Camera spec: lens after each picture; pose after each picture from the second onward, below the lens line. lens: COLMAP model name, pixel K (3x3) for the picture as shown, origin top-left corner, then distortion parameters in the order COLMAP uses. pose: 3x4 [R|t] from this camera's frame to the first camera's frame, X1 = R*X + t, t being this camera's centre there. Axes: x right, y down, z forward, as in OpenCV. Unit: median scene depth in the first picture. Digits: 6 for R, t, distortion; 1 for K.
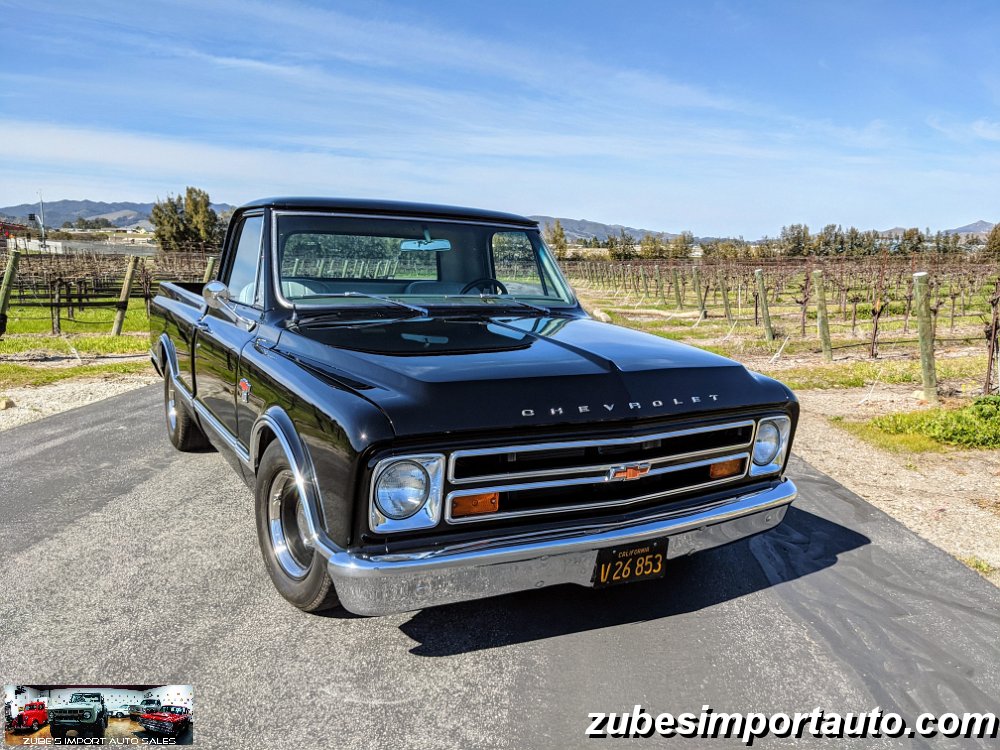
lens RADIAL K [[807.8, 0, 500.0], [0, 807.8, 375.0], [0, 0, 1]] dist [0.040321, -0.075944]
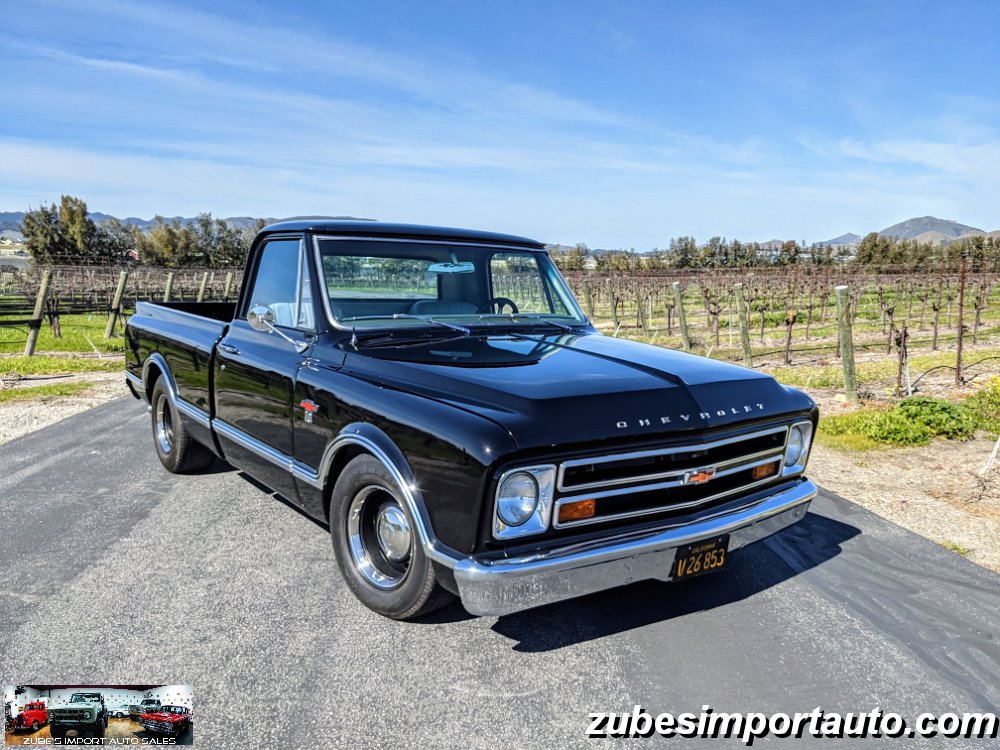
lens RADIAL K [[812.0, 0, 497.5], [0, 812.0, 381.1], [0, 0, 1]] dist [0.047376, -0.093514]
pose [[0.991125, -0.021074, 0.131254, -0.158501], [0.021893, 0.999749, -0.004800, -0.006490], [-0.131120, 0.007631, 0.991337, -0.044648]]
